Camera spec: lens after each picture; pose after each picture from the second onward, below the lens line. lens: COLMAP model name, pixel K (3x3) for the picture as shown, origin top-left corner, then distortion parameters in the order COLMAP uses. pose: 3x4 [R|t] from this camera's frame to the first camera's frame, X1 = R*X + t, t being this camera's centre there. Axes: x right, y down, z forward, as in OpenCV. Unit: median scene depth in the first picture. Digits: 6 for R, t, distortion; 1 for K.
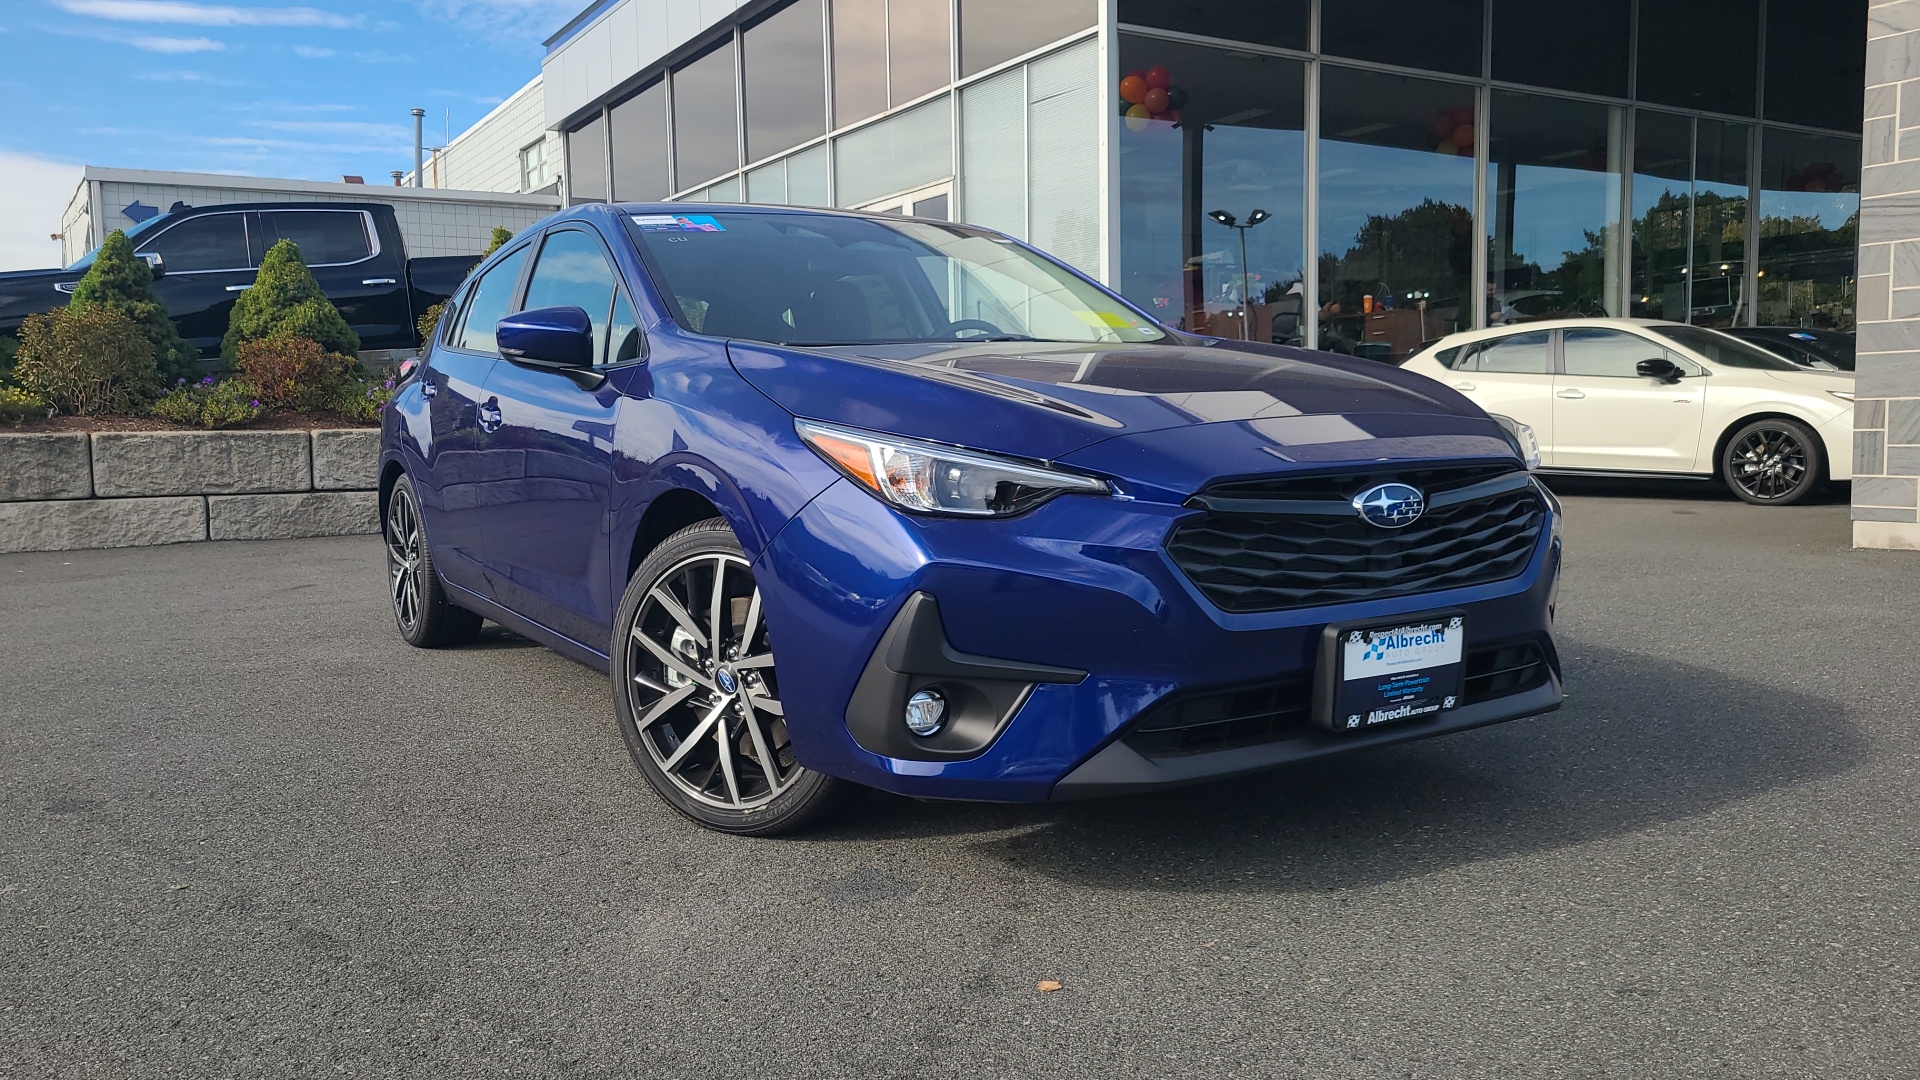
lens RADIAL K [[1417.9, 0, 990.2], [0, 1417.9, 539.3], [0, 0, 1]] dist [0.059624, -0.051952]
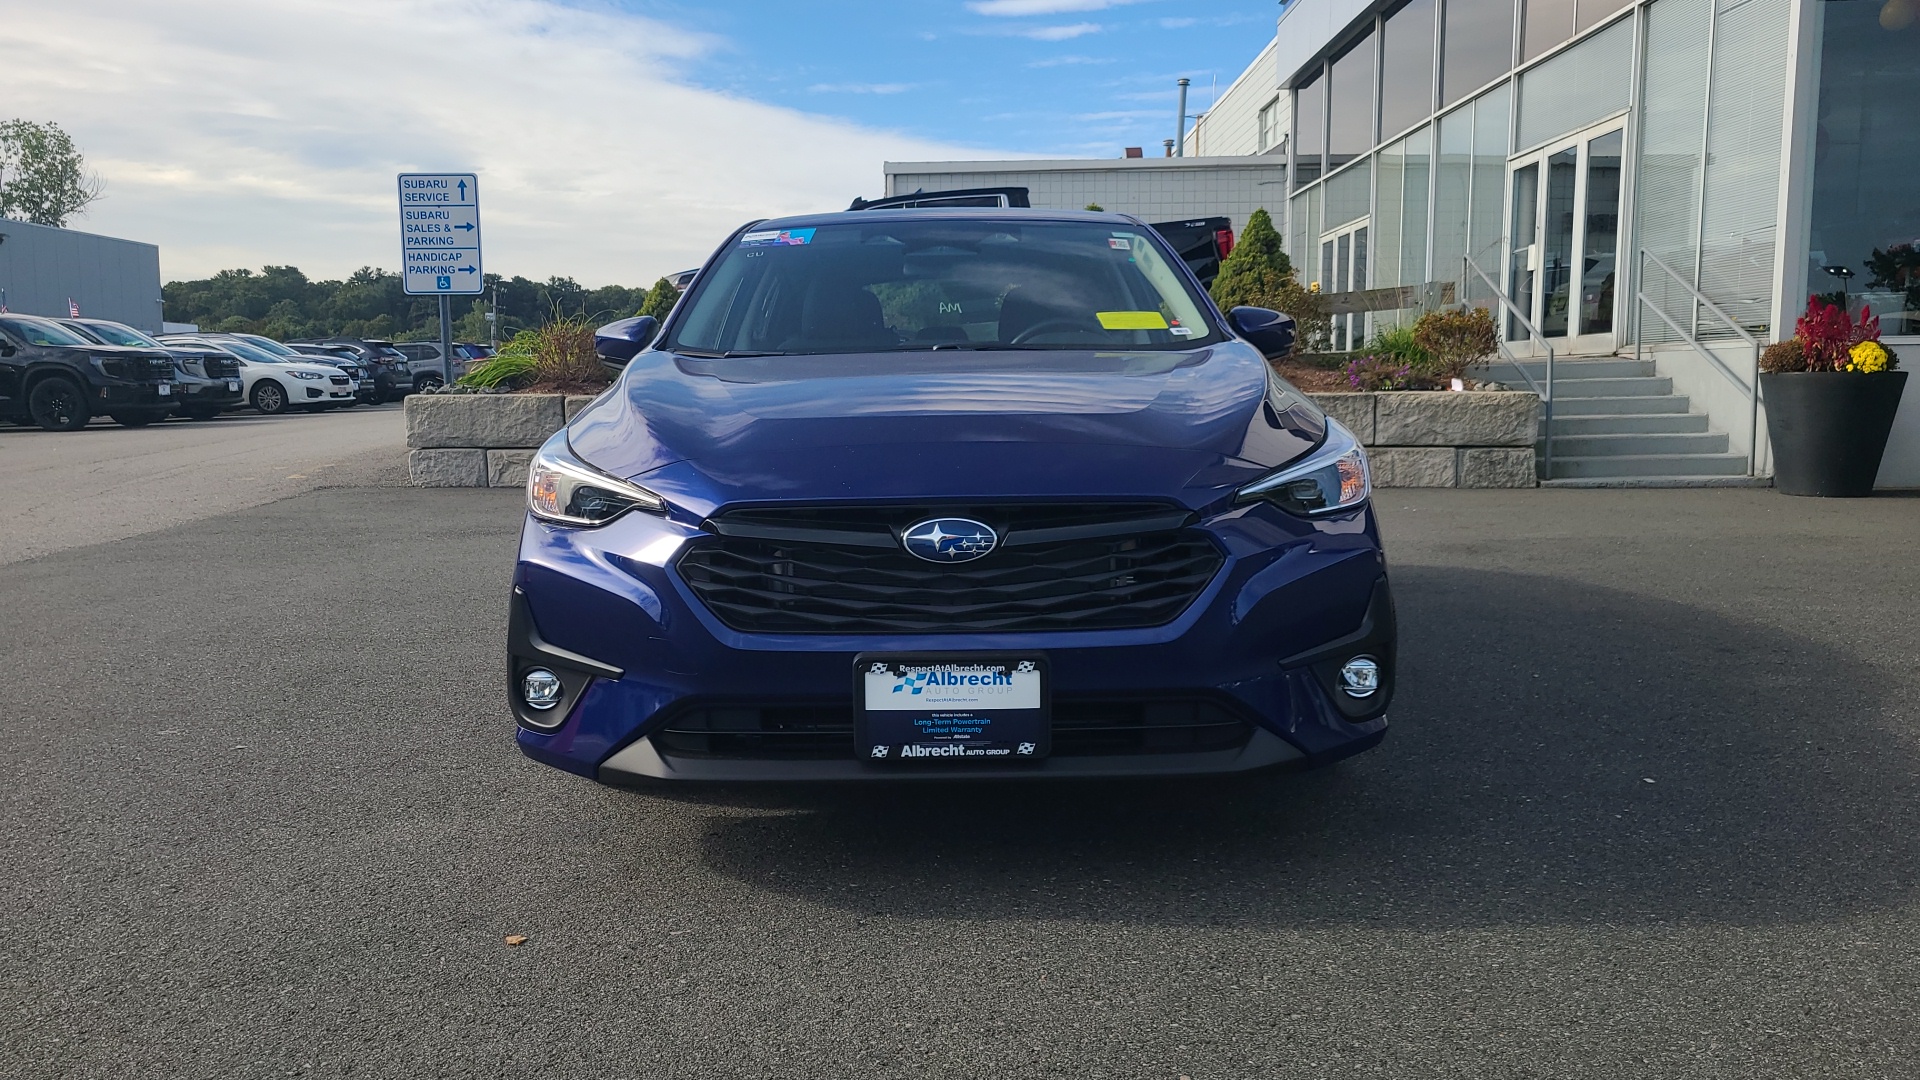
lens RADIAL K [[1442.8, 0, 960.0], [0, 1442.8, 540.0], [0, 0, 1]] dist [0.053086, -0.030749]
pose [[0.848285, 0.070835, -0.524781, 0.796870], [-0.054784, 0.997435, 0.046078, -0.068926], [0.526698, -0.010338, 0.849989, 0.156439]]
